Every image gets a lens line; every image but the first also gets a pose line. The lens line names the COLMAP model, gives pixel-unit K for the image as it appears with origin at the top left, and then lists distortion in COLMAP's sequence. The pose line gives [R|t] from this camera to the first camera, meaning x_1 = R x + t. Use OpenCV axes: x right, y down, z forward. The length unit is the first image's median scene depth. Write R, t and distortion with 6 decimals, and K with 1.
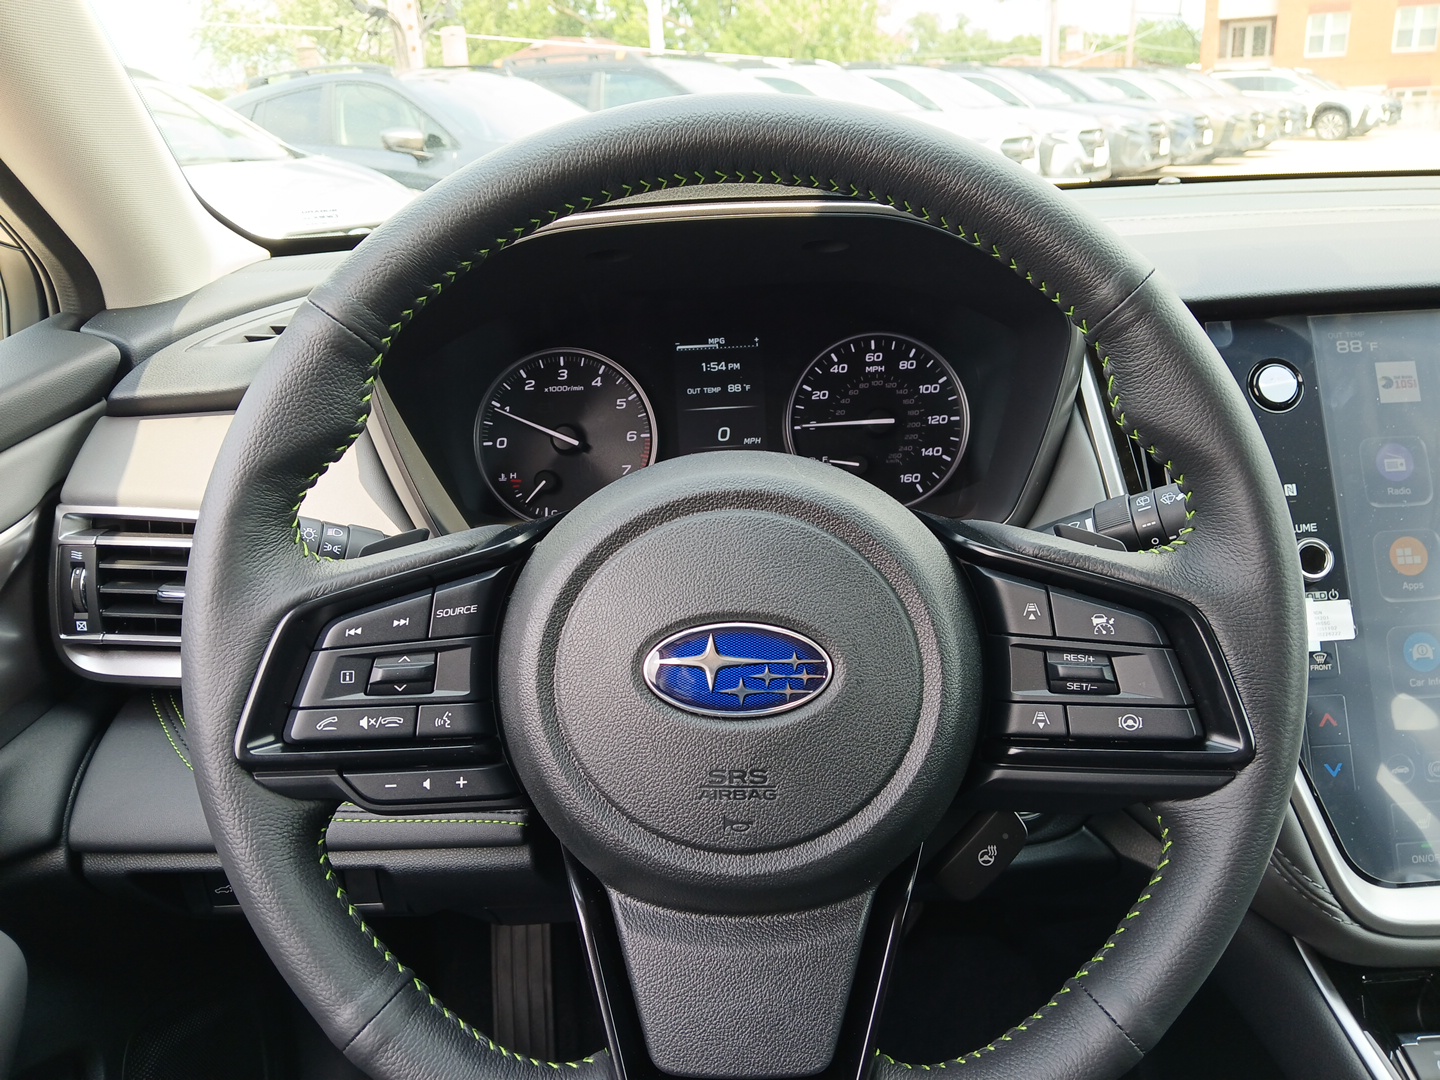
lens RADIAL K [[1115.5, 0, 717.1], [0, 1115.5, 543.0], [0, 0, 1]] dist [0.101163, -0.207291]
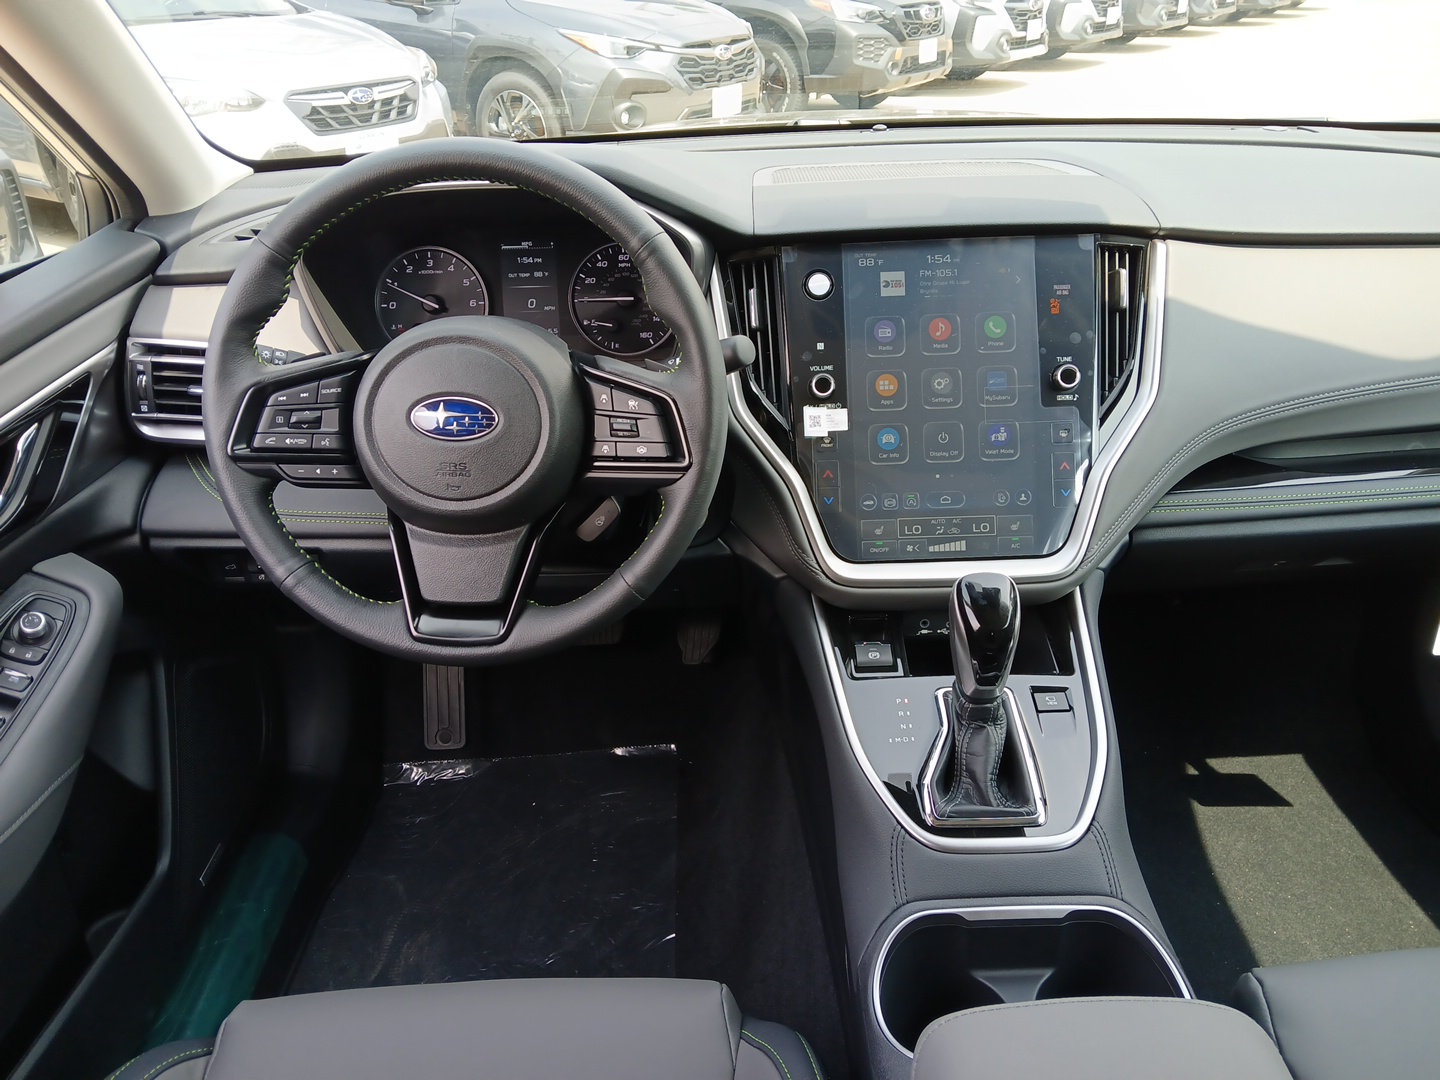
lens RADIAL K [[1092.0, 0, 721.3], [0, 1092.0, 549.3], [0, 0, 1]] dist [0.008032, -0.011813]
pose [[0.999648, 0.026507, 0.001030, 0.291348], [-0.026403, 0.990469, 0.135183, 0.034025], [0.002564, -0.135163, 0.990820, -0.616048]]
